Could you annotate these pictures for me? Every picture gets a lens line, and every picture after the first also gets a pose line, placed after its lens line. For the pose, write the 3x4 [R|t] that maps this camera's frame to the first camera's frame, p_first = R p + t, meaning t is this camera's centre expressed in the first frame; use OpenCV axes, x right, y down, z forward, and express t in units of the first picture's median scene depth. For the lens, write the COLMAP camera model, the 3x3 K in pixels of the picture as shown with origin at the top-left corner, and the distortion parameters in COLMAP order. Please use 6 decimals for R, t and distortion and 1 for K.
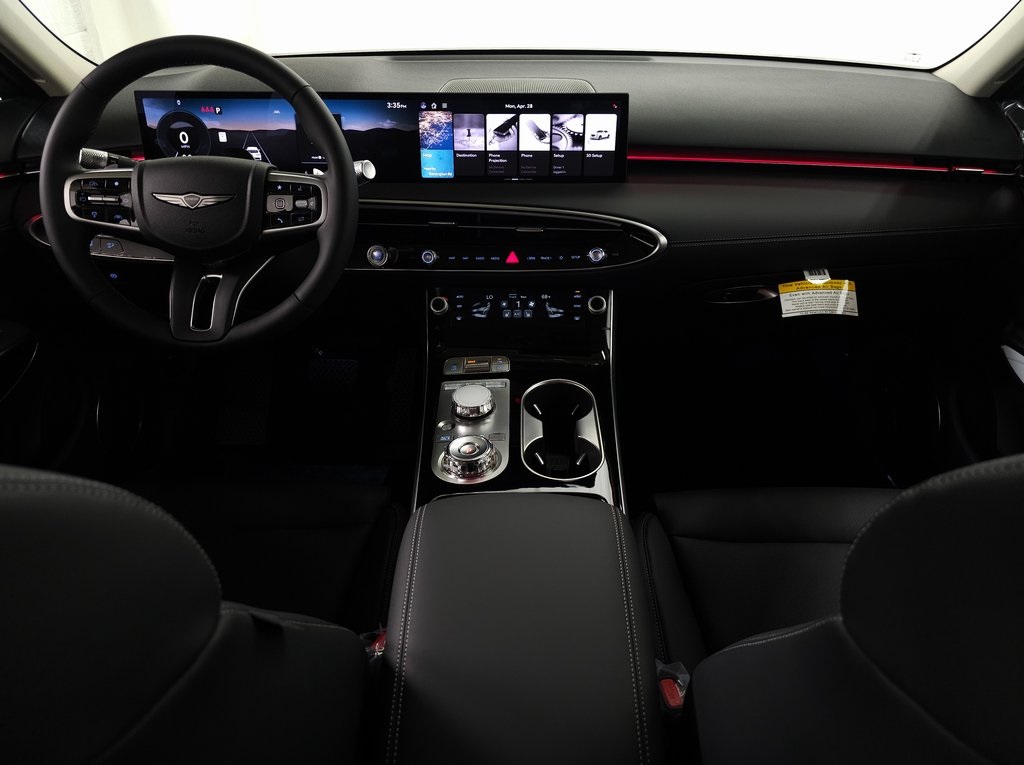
lens RADIAL K [[703.9, 0, 518.7], [0, 703.9, 382.4], [0, 0, 1]] dist [0.016002, -0.022791]
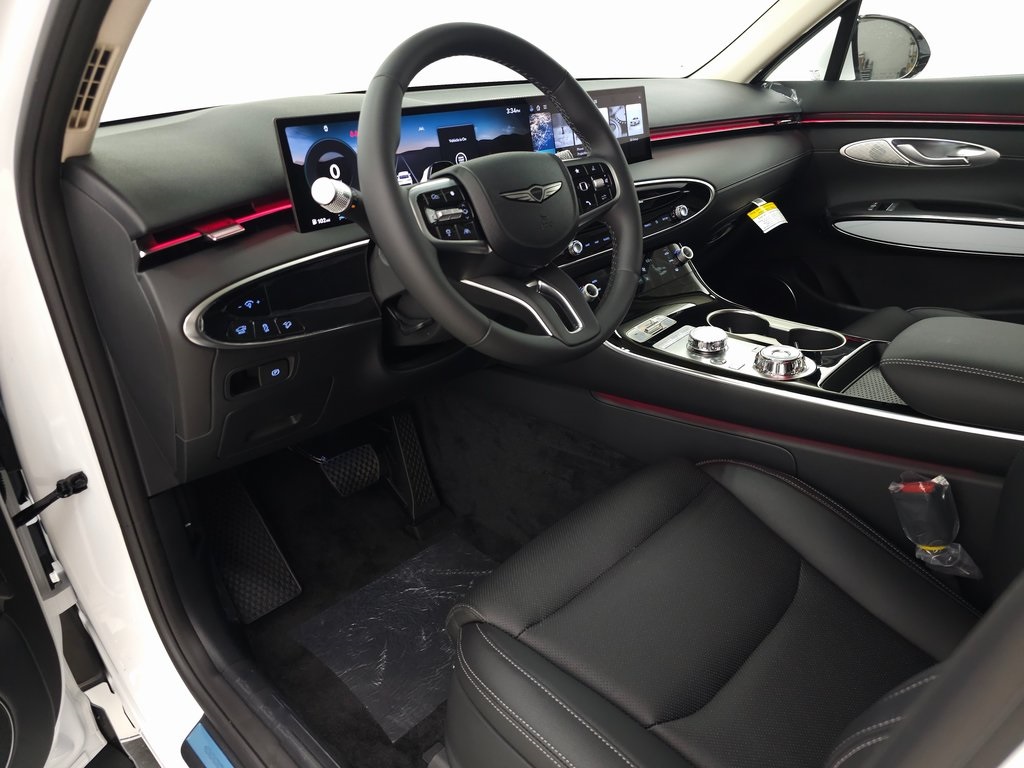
lens RADIAL K [[703.9, 0, 532.4], [0, 703.9, 391.4], [0, 0, 1]] dist [0.016002, -0.022791]
pose [[0.675332, -0.339847, 0.654546, -0.940985], [0.422667, 0.905642, 0.034130, -0.050516], [-0.604383, 0.253606, 0.755252, 0.317927]]
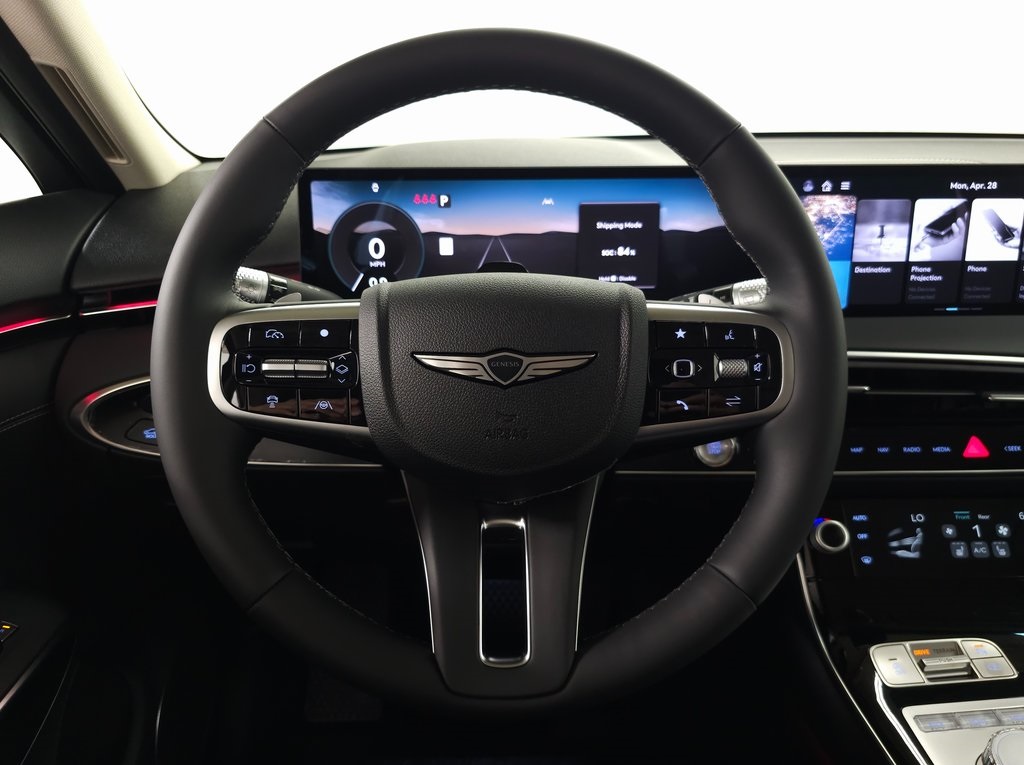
lens RADIAL K [[703.9, 0, 506.0], [0, 703.9, 382.7], [0, 0, 1]] dist [0.016002, -0.022791]
pose [[0.999562, -0.020032, 0.021779, -0.388042], [0.023657, 0.983110, -0.181482, -0.138835], [-0.017776, 0.181918, 0.983153, 0.470042]]
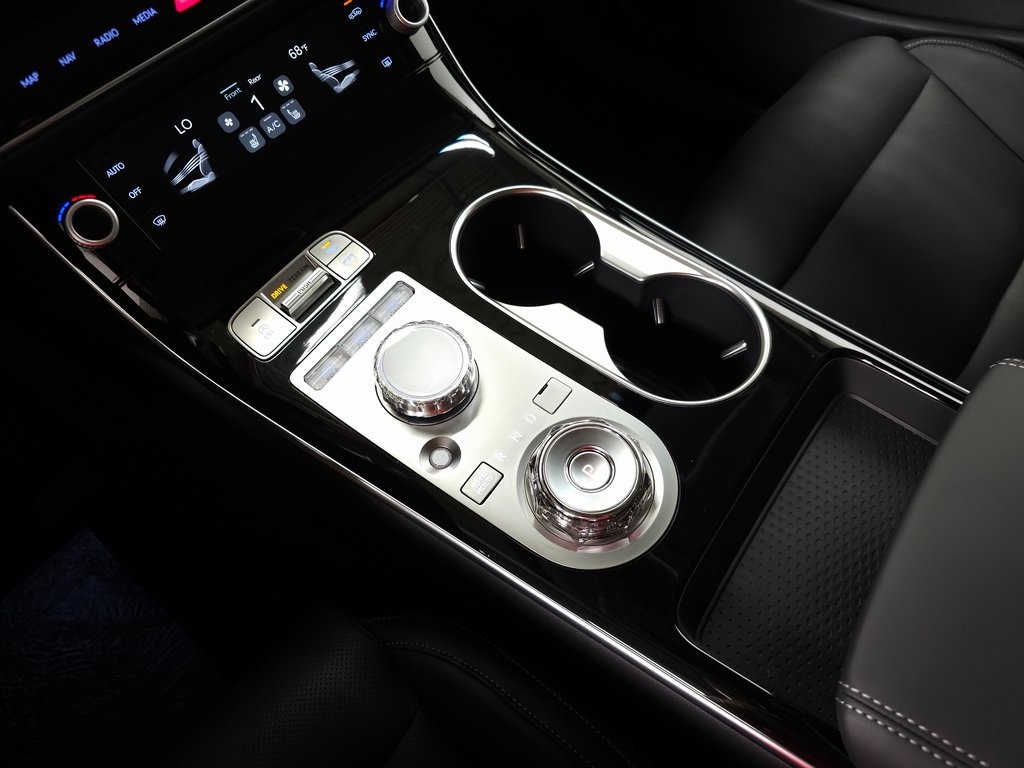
lens RADIAL K [[703.9, 0, 519.4], [0, 703.9, 380.9], [0, 0, 1]] dist [0.016002, -0.022791]
pose [[0.589036, -0.694104, 0.413830, -0.198328], [0.428050, 0.702349, 0.568752, -0.172056], [-0.685427, -0.157876, 0.710820, 0.607337]]
